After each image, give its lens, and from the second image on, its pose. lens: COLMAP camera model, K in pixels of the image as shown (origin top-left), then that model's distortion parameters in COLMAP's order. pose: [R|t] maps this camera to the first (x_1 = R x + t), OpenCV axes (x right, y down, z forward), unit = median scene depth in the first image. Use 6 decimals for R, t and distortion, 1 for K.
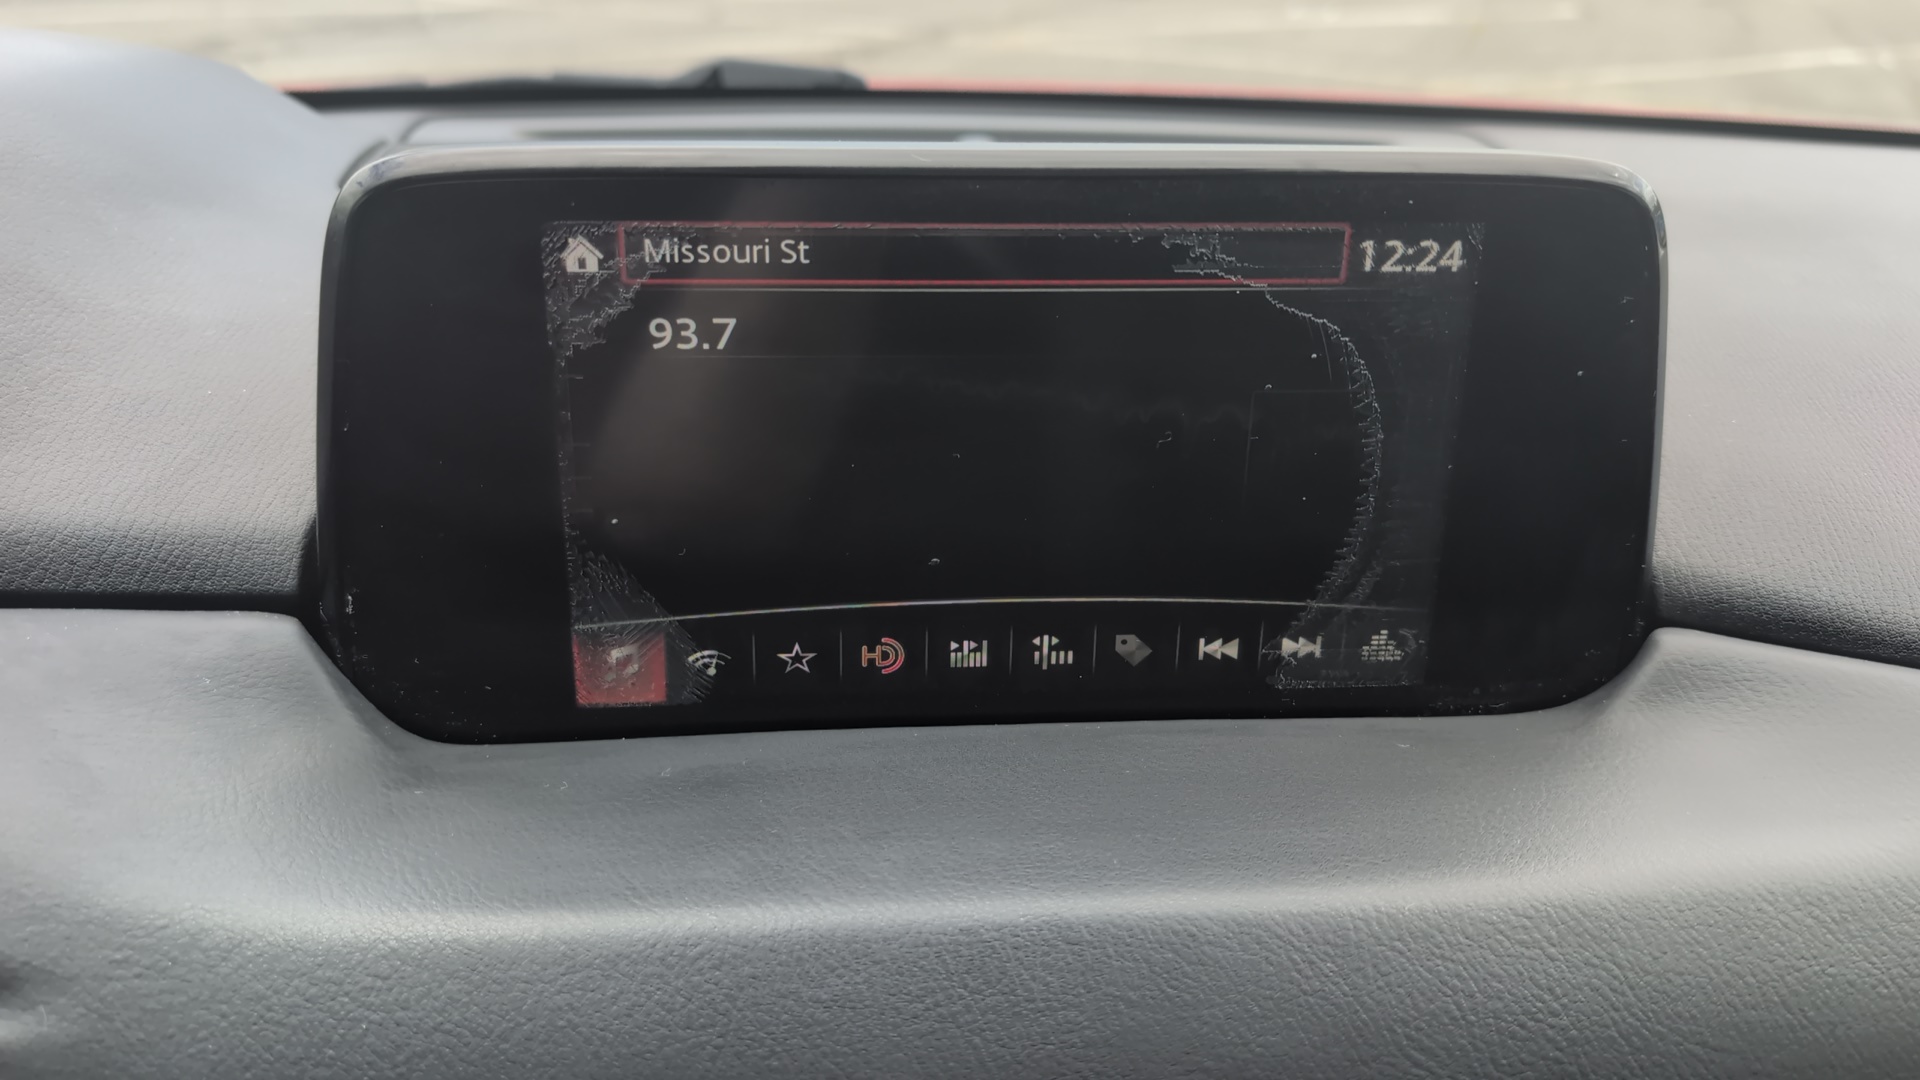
lens RADIAL K [[1612.9, 0, 960.0], [0, 1612.9, 540.0], [0, 0, 1]] dist [0.014157, 0.000763]
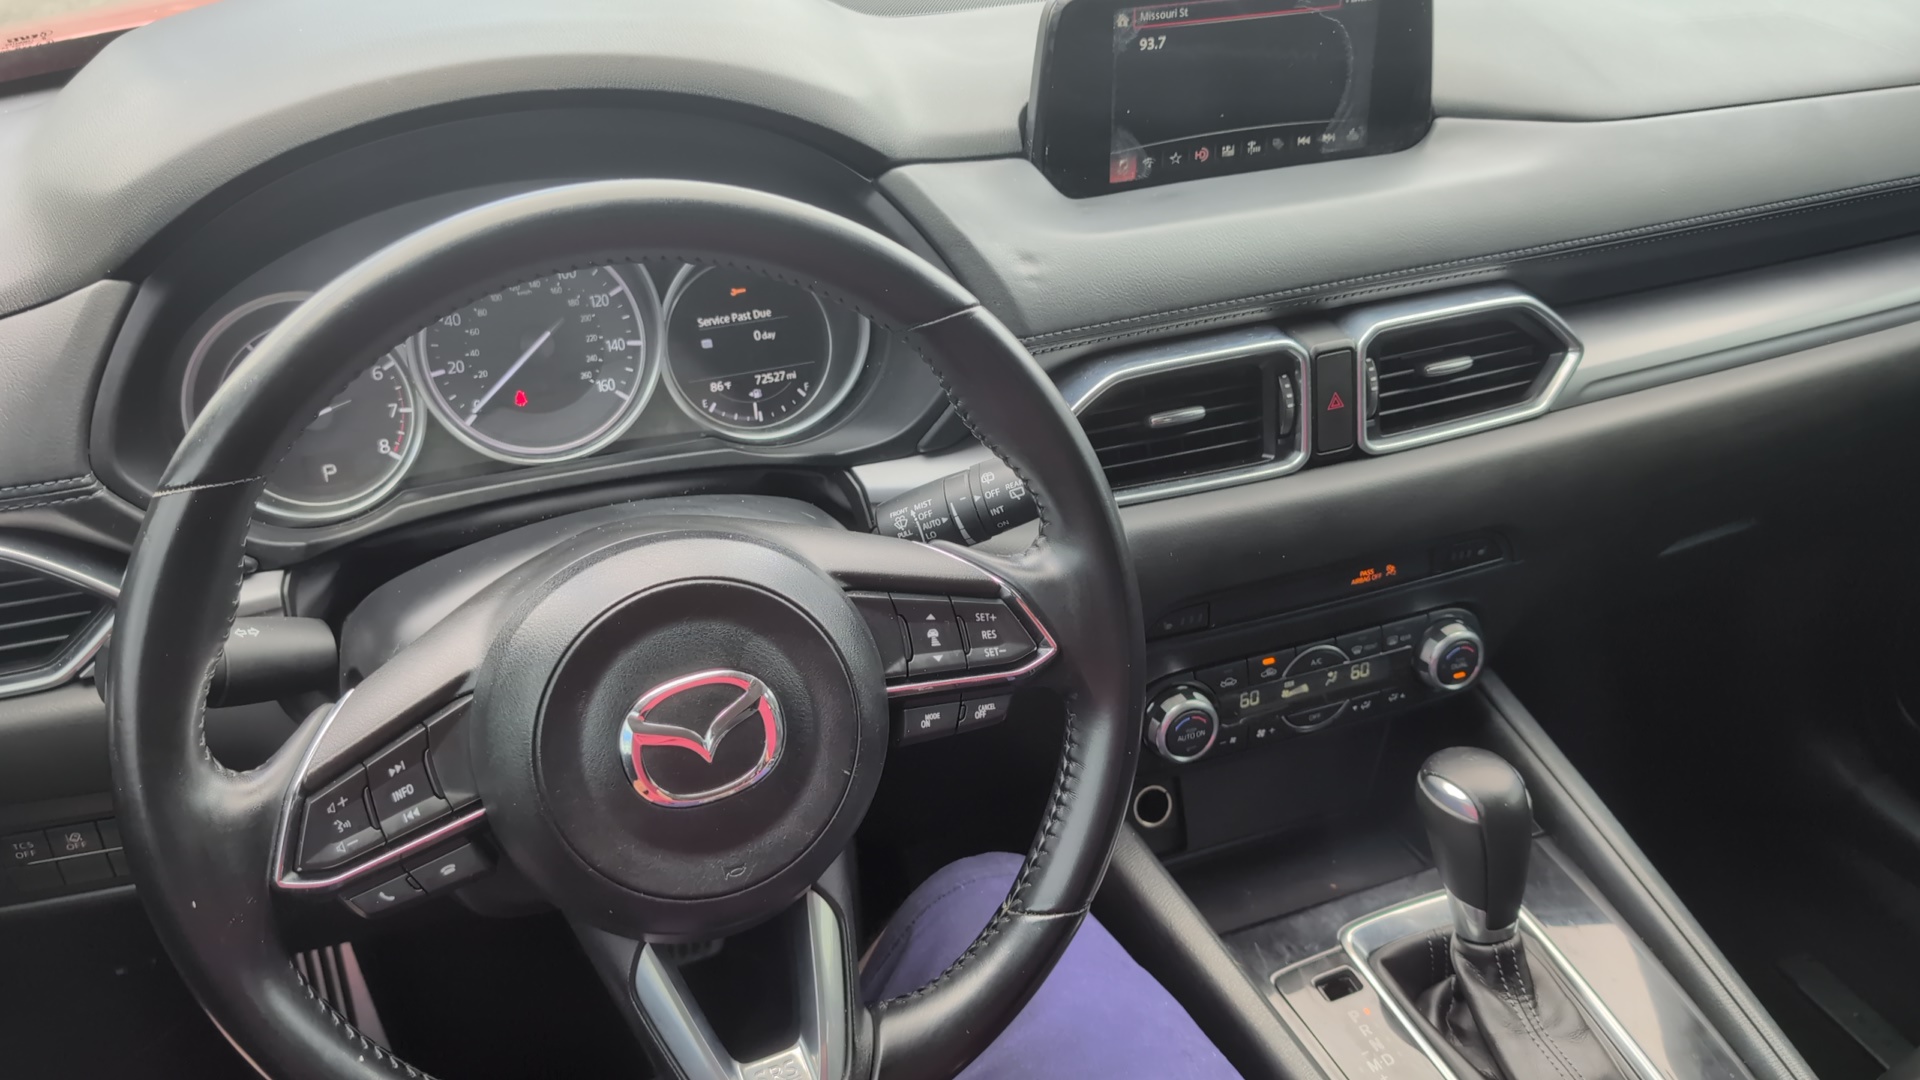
lens RADIAL K [[1612.9, 0, 960.0], [0, 1612.9, 540.0], [0, 0, 1]] dist [0.014157, 0.000763]
pose [[0.961047, -0.170066, 0.217869, -1.236270], [0.144997, 0.981324, 0.126407, 0.326694], [-0.235297, -0.089893, 0.967757, -1.804213]]
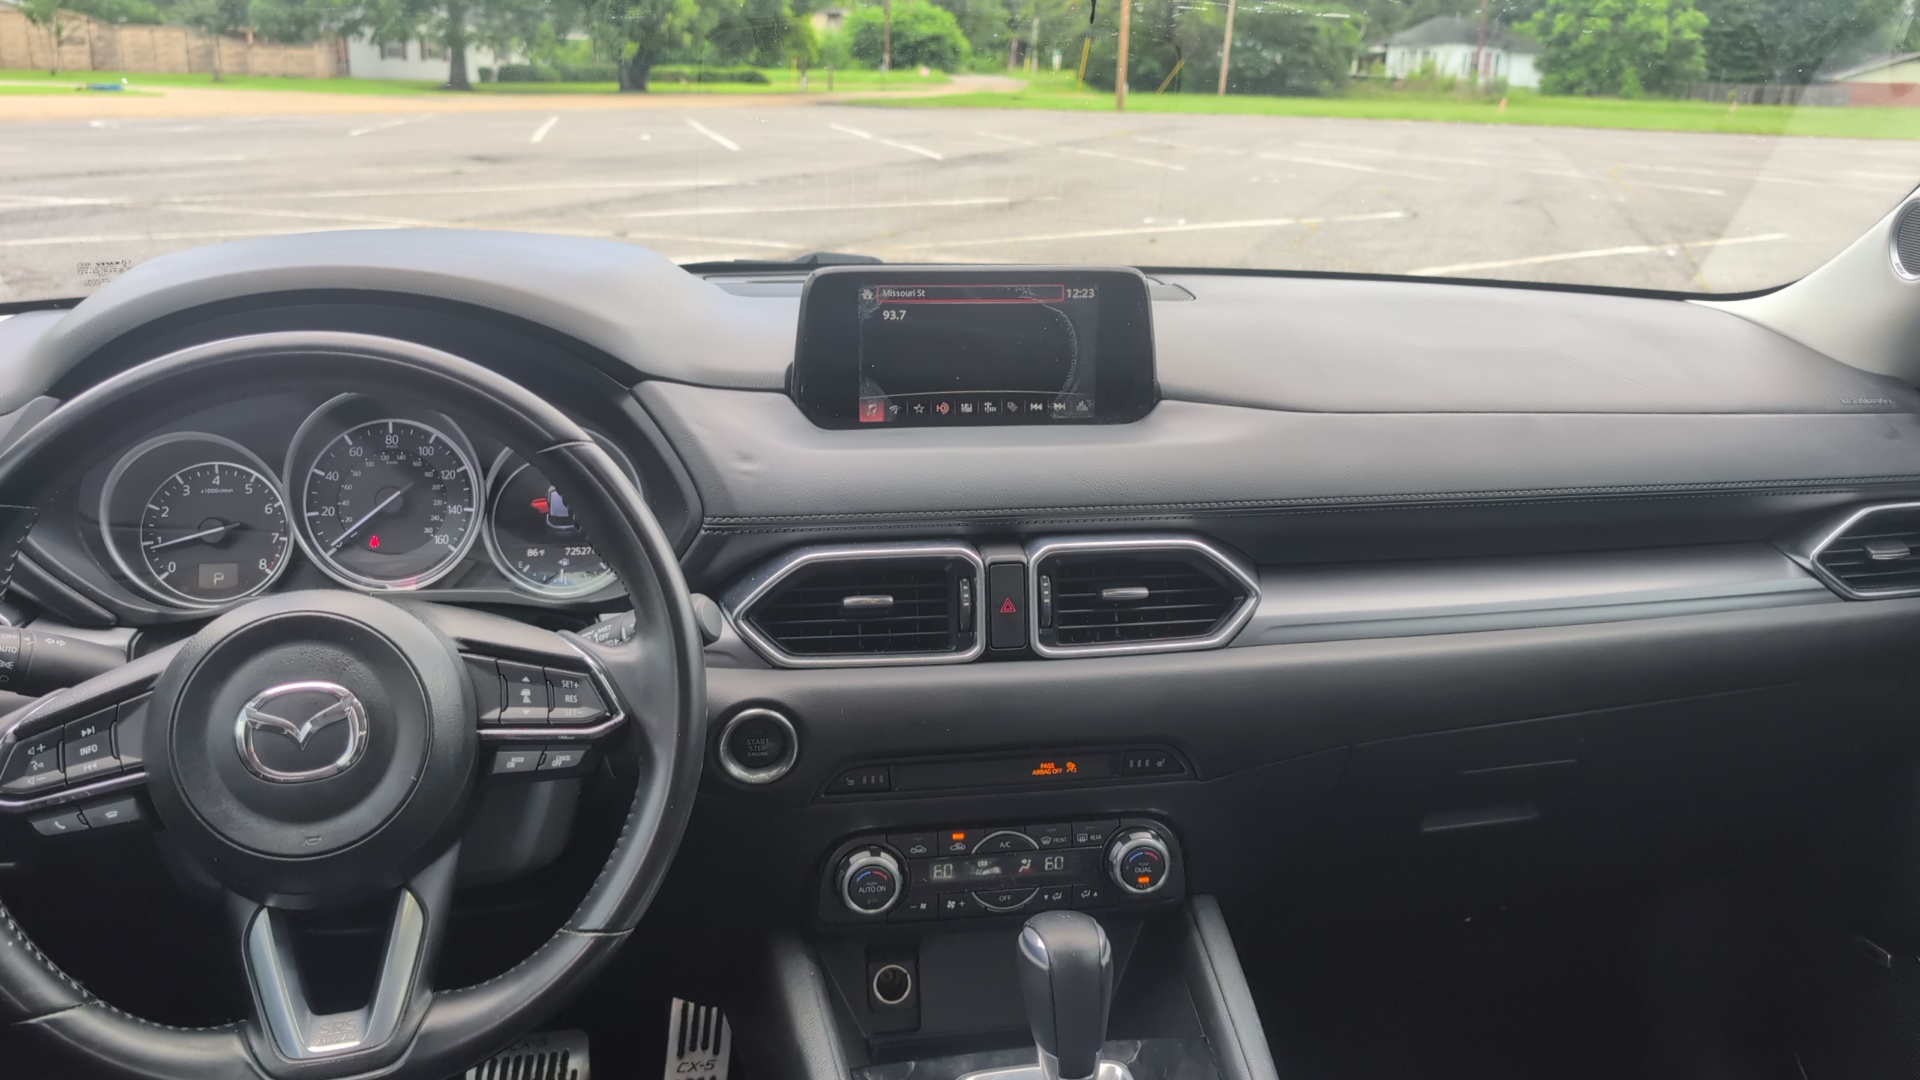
lens RADIAL K [[1555.3, 0, 973.7], [0, 1555.3, 541.0], [0, 0, 1]] dist [0.014829, -0.011572]
pose [[0.997260, -0.028803, 0.068145, -0.226303], [0.038664, 0.988211, -0.148134, 0.890740], [-0.063075, 0.150363, 0.986617, -2.403130]]
